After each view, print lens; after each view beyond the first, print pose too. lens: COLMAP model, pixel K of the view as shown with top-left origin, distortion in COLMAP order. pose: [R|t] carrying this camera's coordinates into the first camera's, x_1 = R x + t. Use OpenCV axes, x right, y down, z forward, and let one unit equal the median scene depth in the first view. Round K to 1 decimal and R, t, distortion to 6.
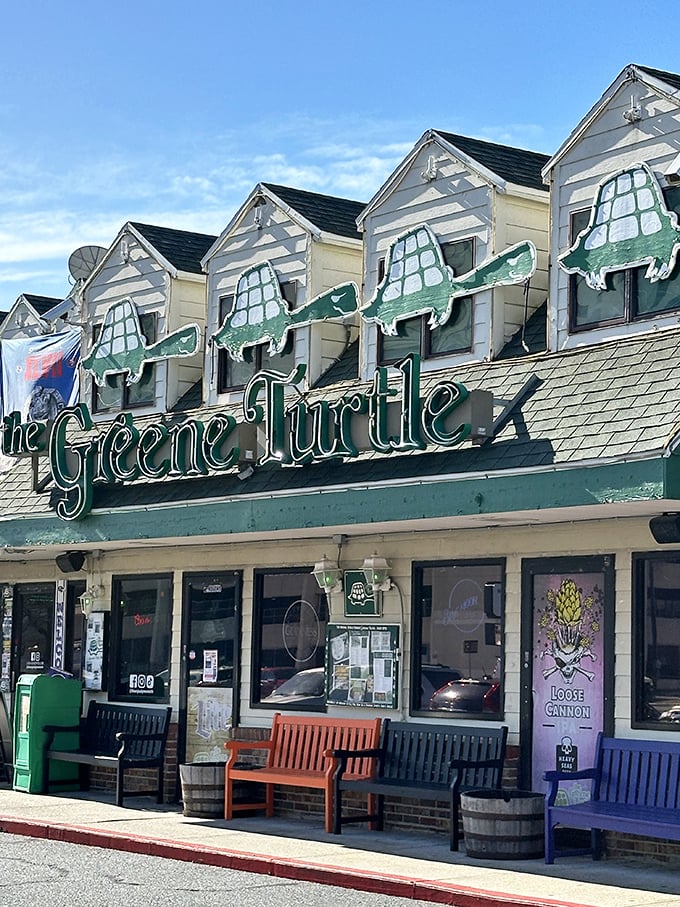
lens RADIAL K [[1908.5, 0, 340.1], [0, 1908.5, 456.7], [0, 0, 1]] dist [0.125680, 0.000000]
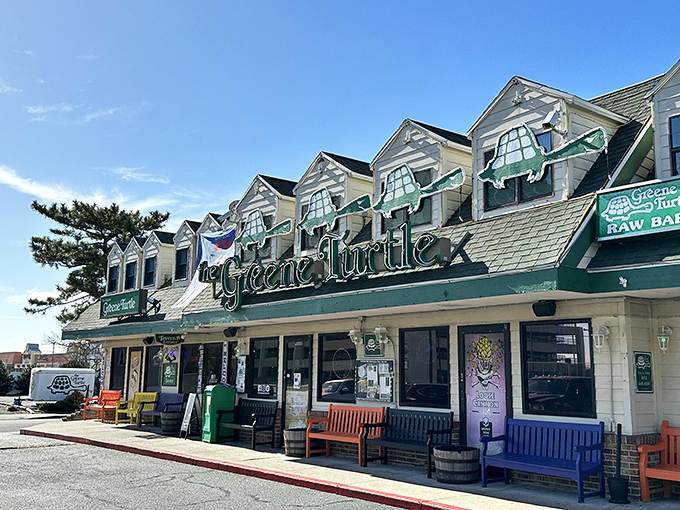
lens RADIAL K [[686.0, 0, 341.2], [0, 686.0, 249.8], [0, 0, 1]] dist [0.113921, 0.000000]
pose [[0.999665, -0.004564, 0.025485, -0.043785], [0.006419, 0.997296, -0.073210, 0.024865], [-0.025082, 0.073349, 0.996991, 0.267833]]
